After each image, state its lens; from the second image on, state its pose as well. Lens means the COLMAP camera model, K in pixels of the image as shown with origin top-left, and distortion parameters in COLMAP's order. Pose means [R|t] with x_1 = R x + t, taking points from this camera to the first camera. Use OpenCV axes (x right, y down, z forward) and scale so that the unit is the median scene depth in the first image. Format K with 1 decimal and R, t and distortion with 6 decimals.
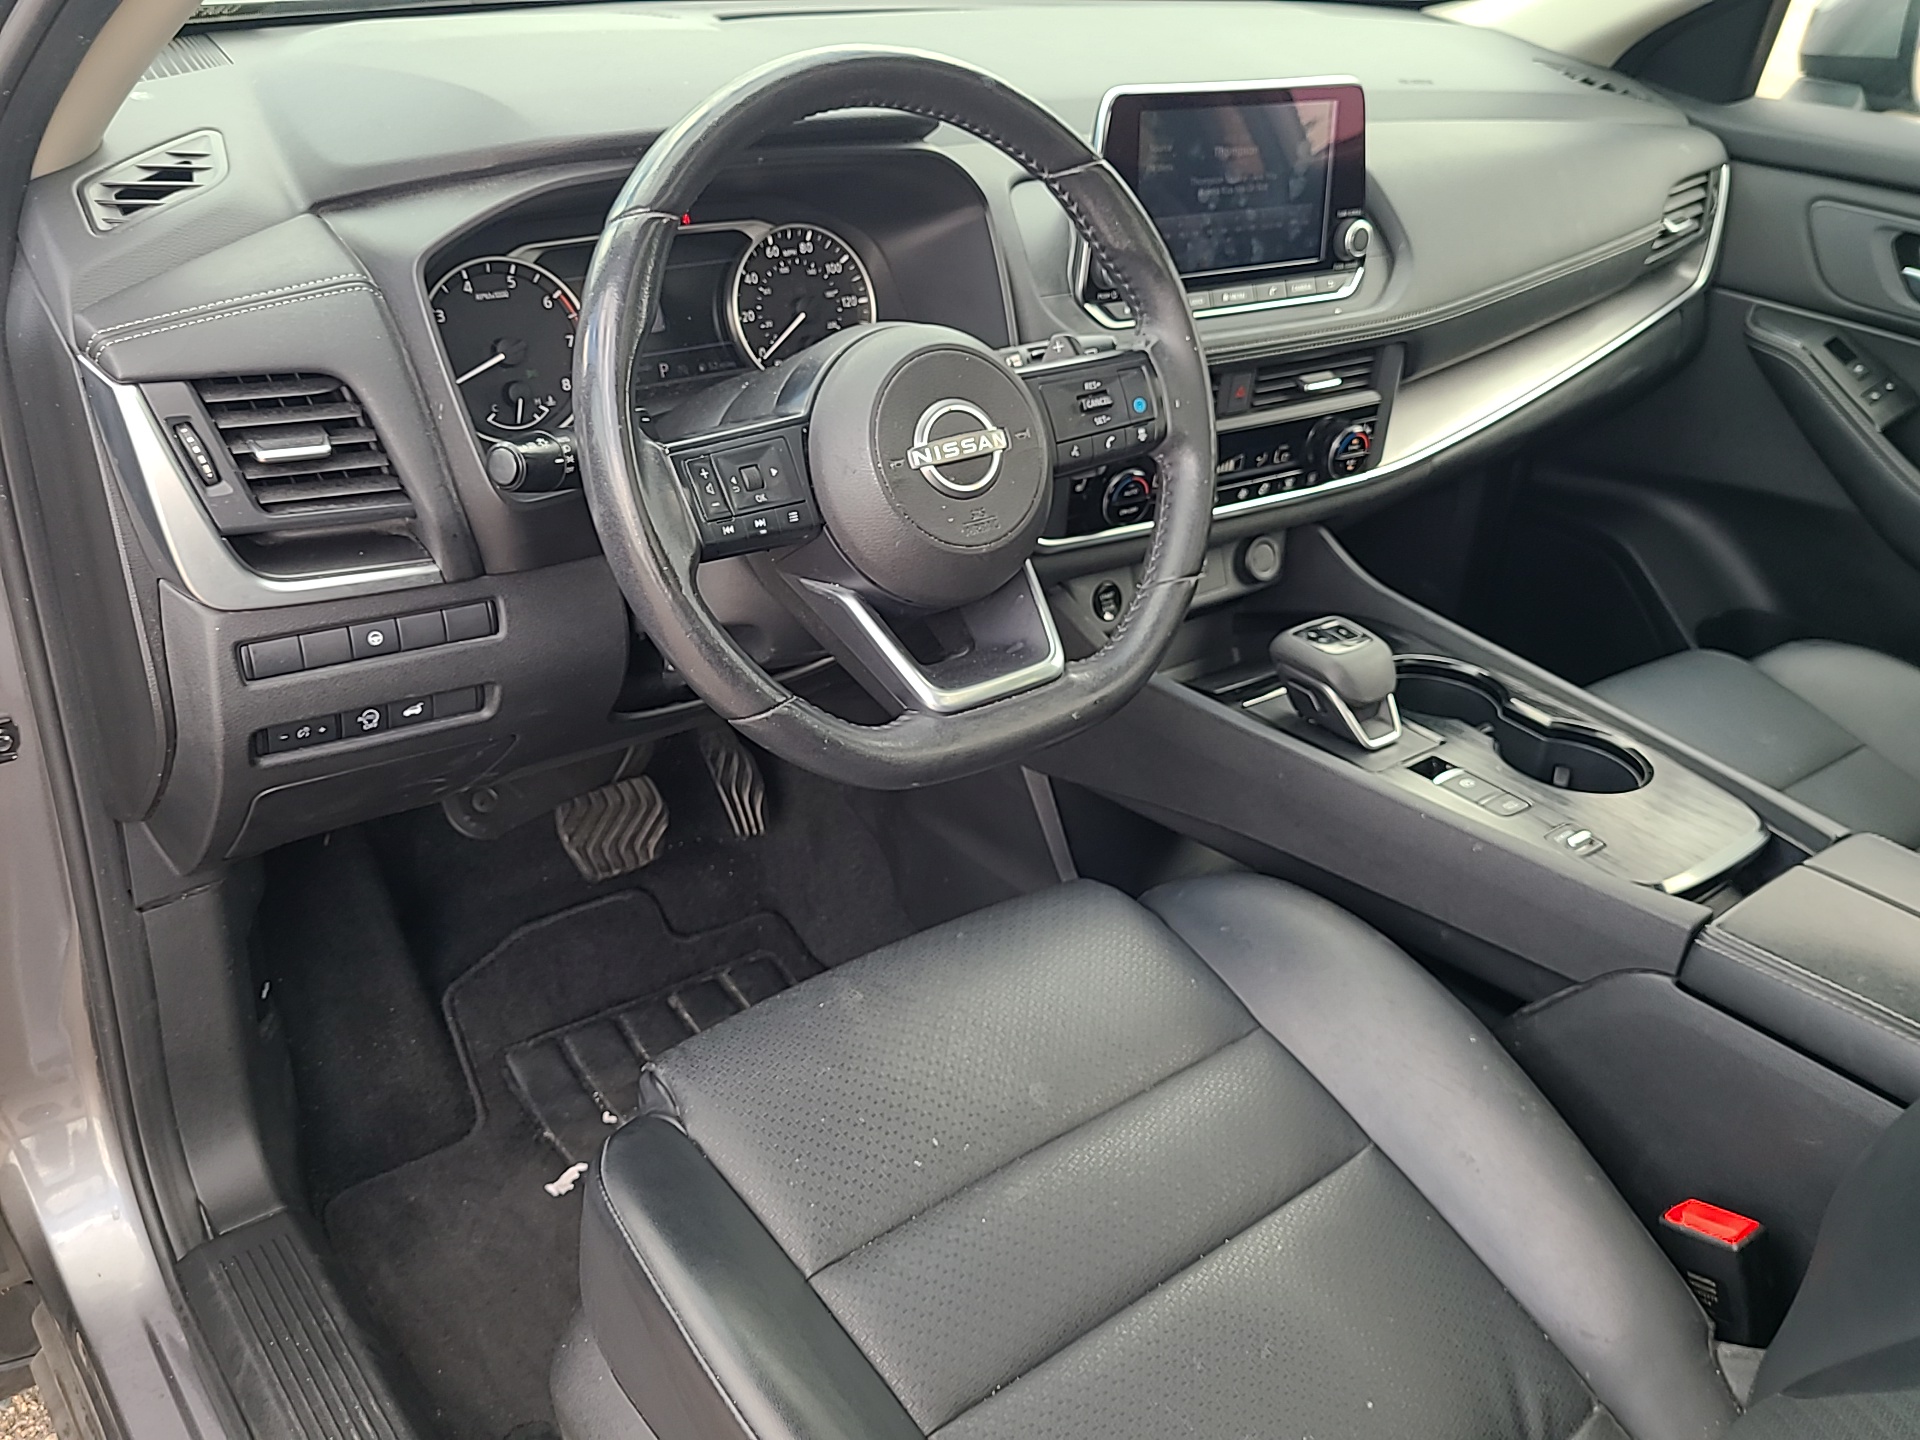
lens RADIAL K [[1623.1, 0, 965.8], [0, 1623.1, 710.6], [0, 0, 1]] dist [0.003180, -0.009280]
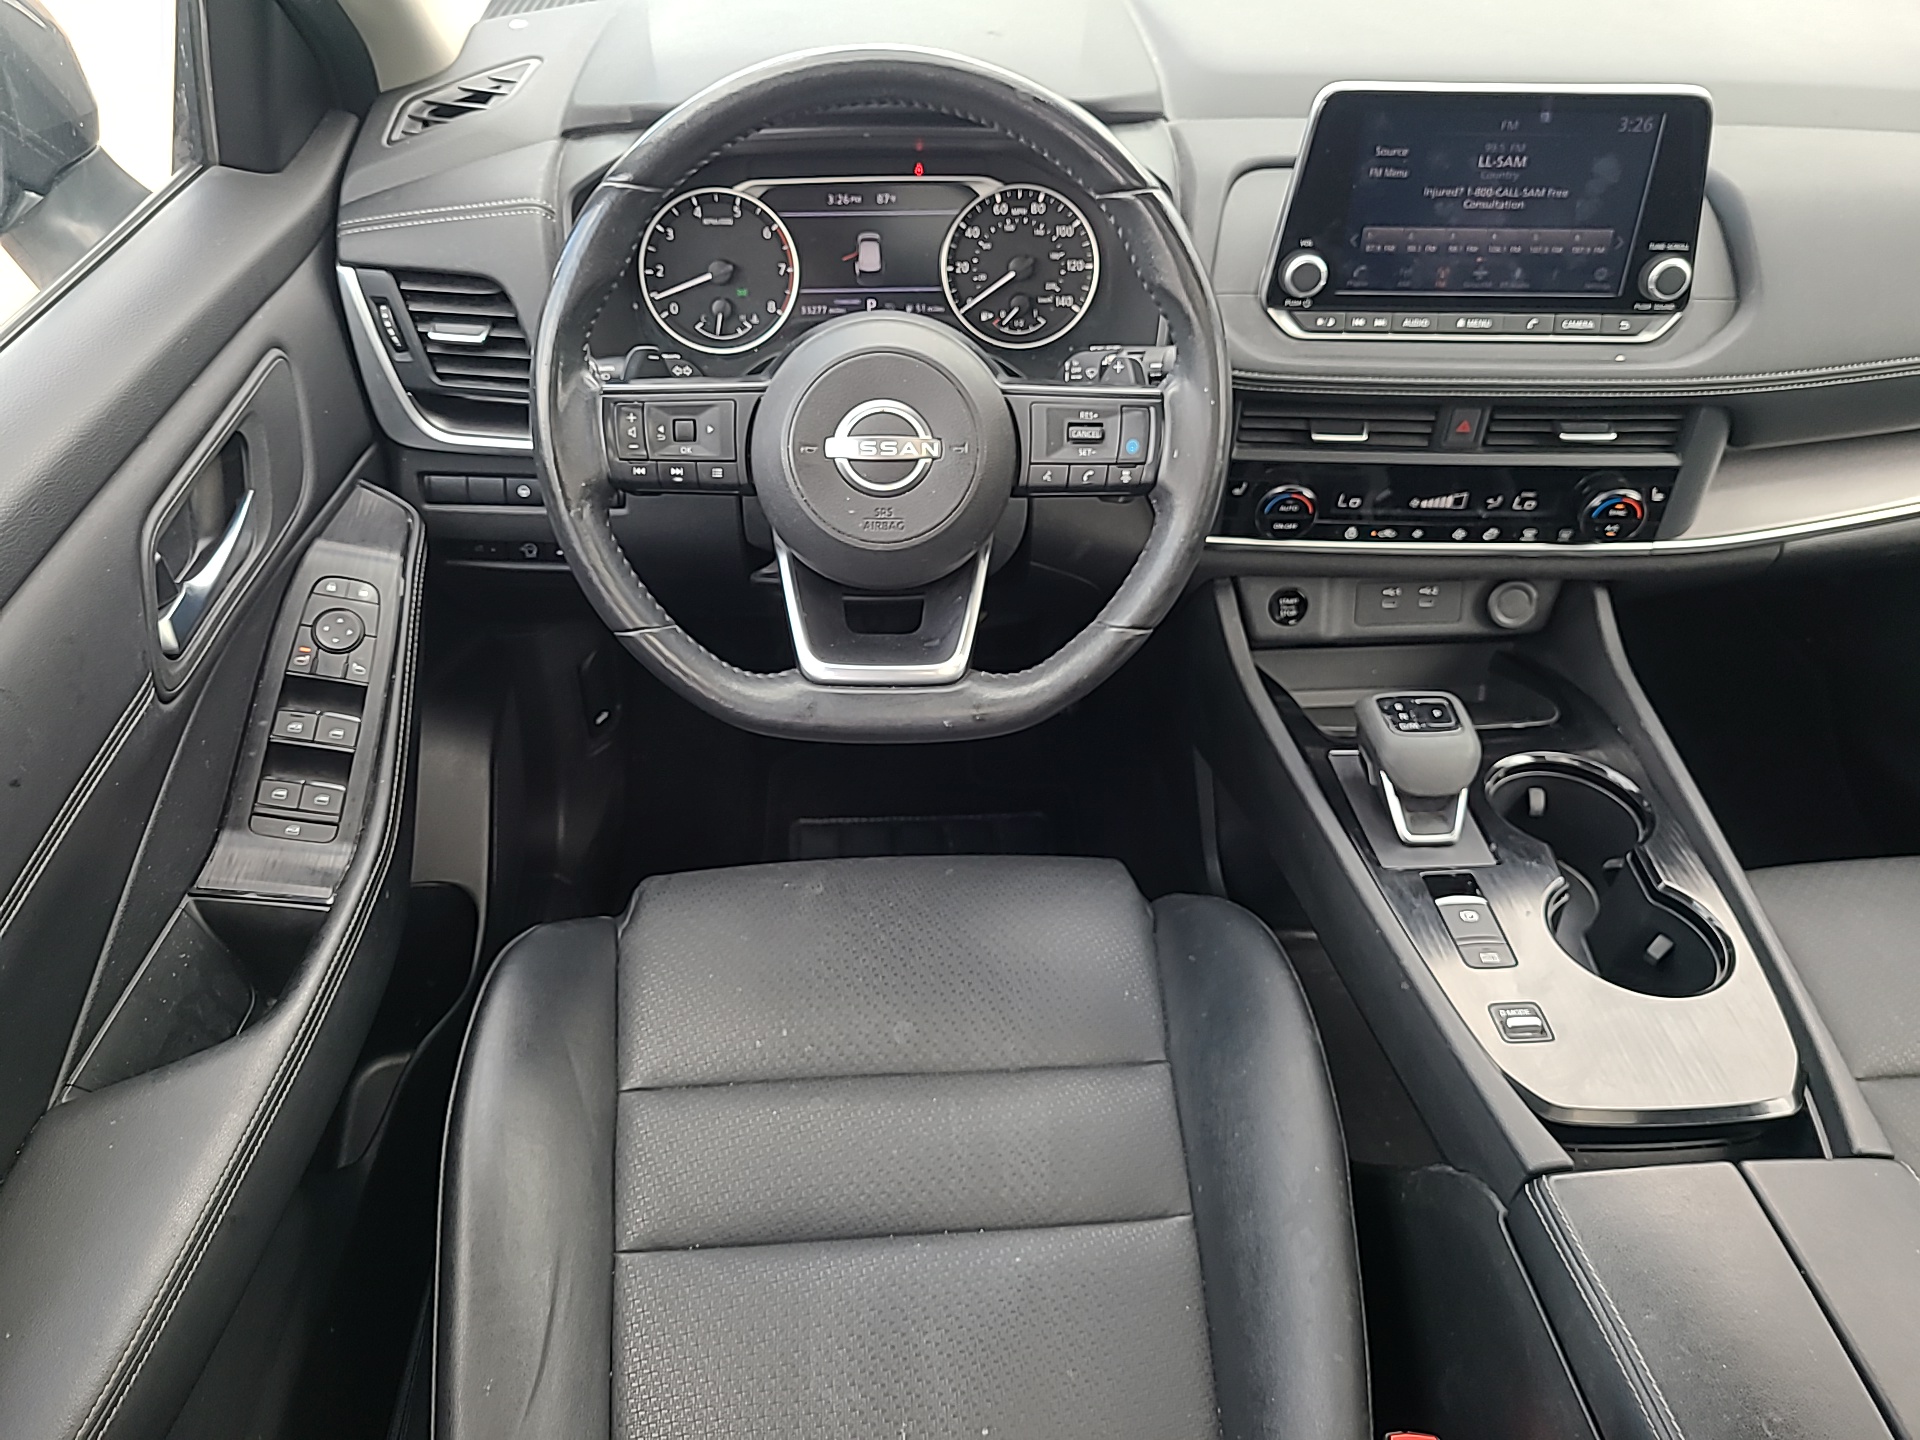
lens RADIAL K [[1435.0, 0, 942.7], [0, 1435.0, 705.3], [0, 0, 1]] dist [0.011290, -0.006228]
pose [[0.823746, 0.305586, -0.477556, 0.399580], [-0.240803, 0.951138, 0.193262, -0.146355], [0.513279, -0.044202, 0.857082, 0.159165]]
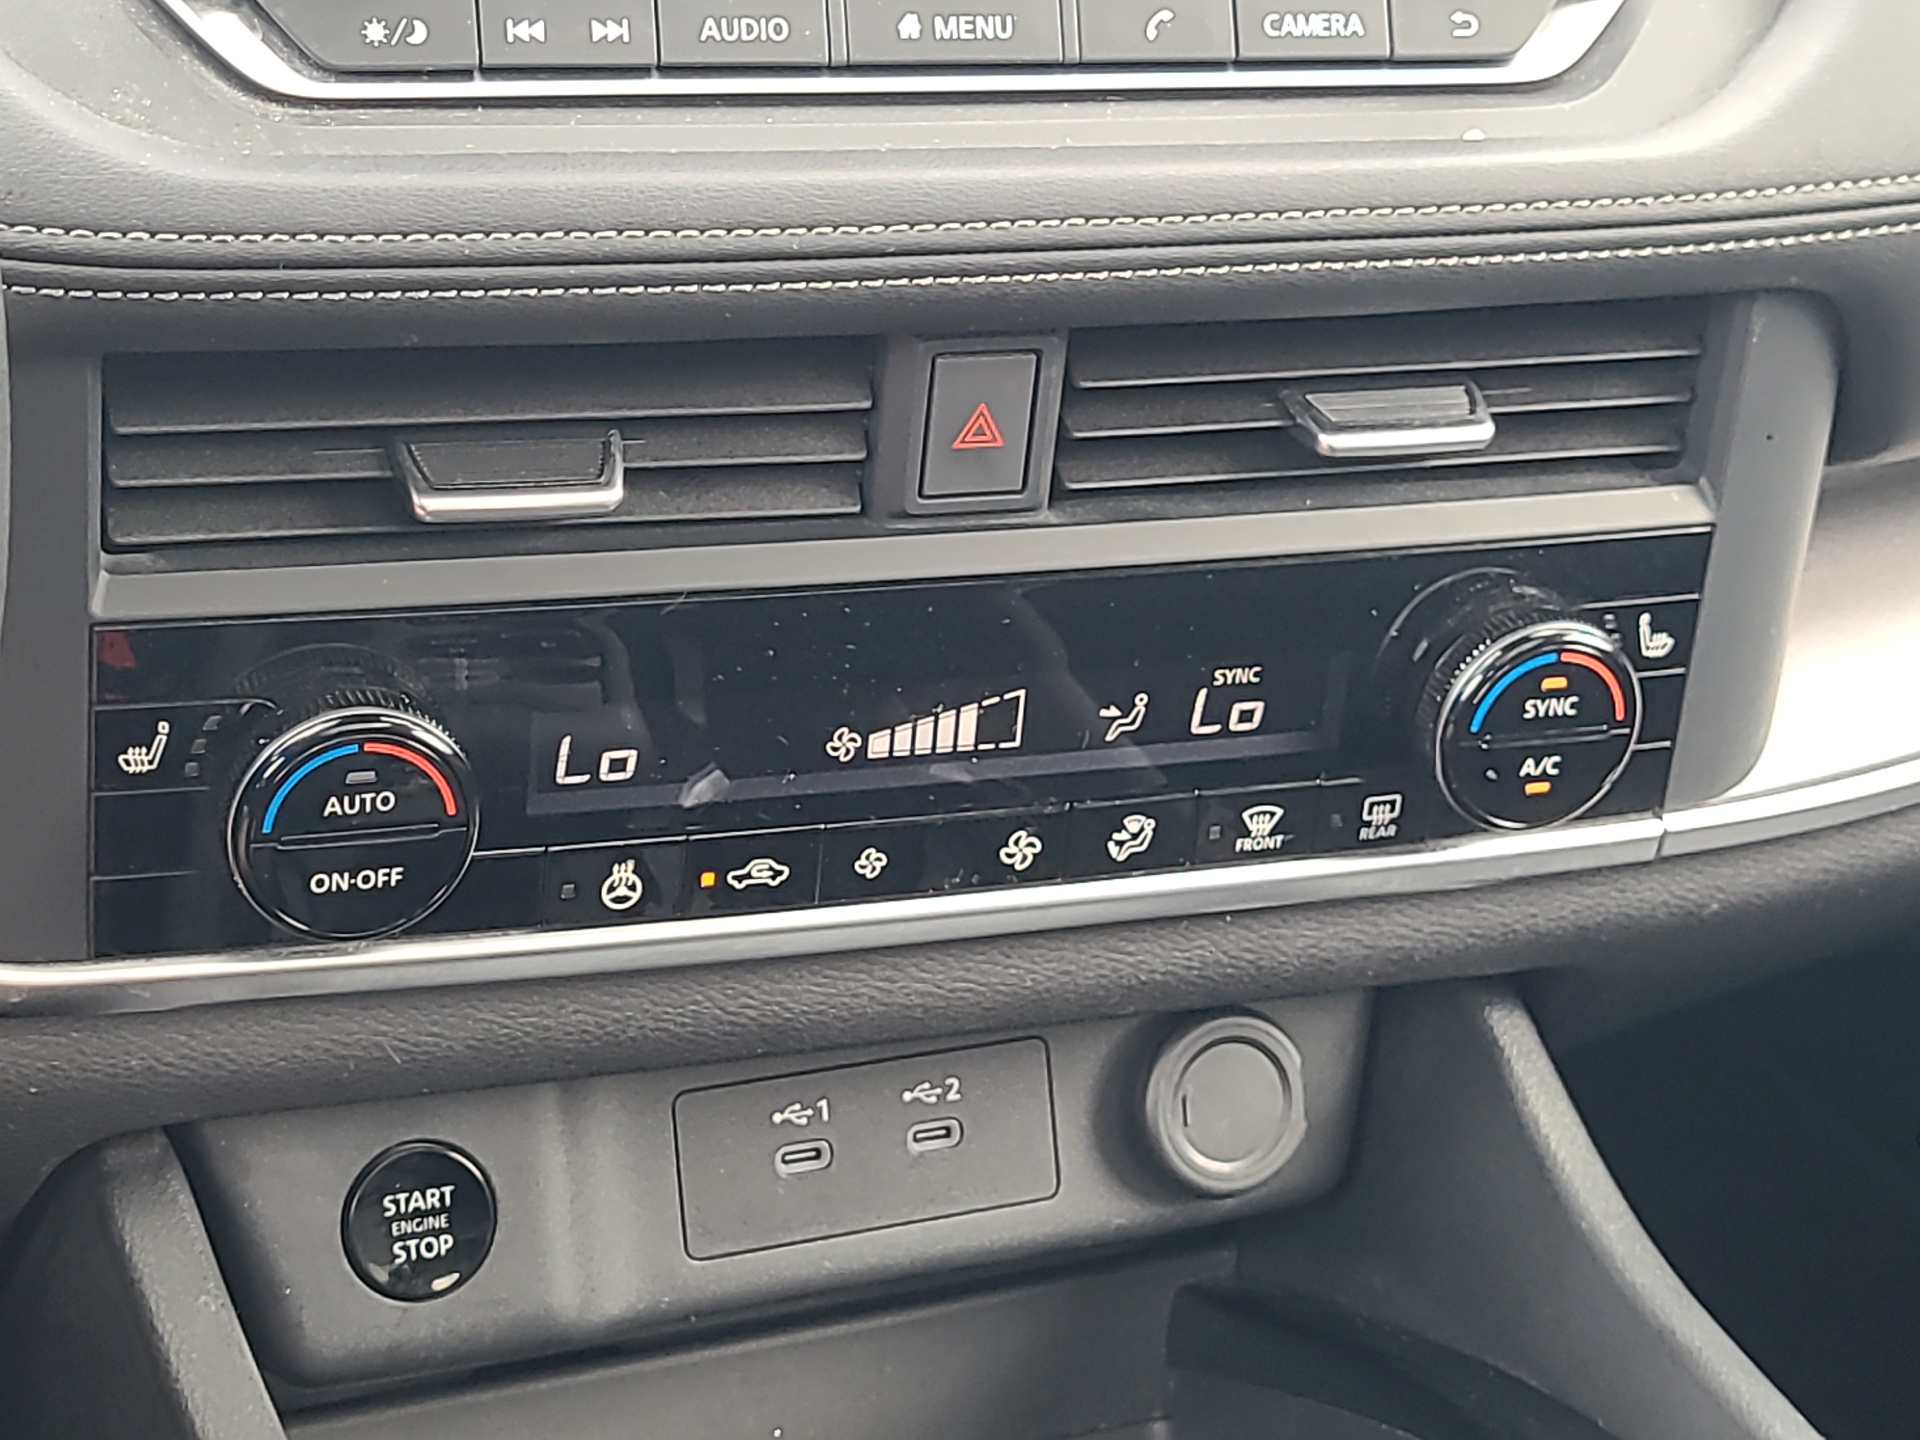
lens RADIAL K [[3926.1, 0, 948.5], [0, 3926.1, 721.3], [0, 0, 1]] dist [-0.030552, 0.000000]
pose [[0.976428, 0.112683, -0.184096, 0.302764], [-0.131065, 0.987197, -0.090903, -0.112077], [0.171495, 0.112889, 0.978696, 0.488833]]
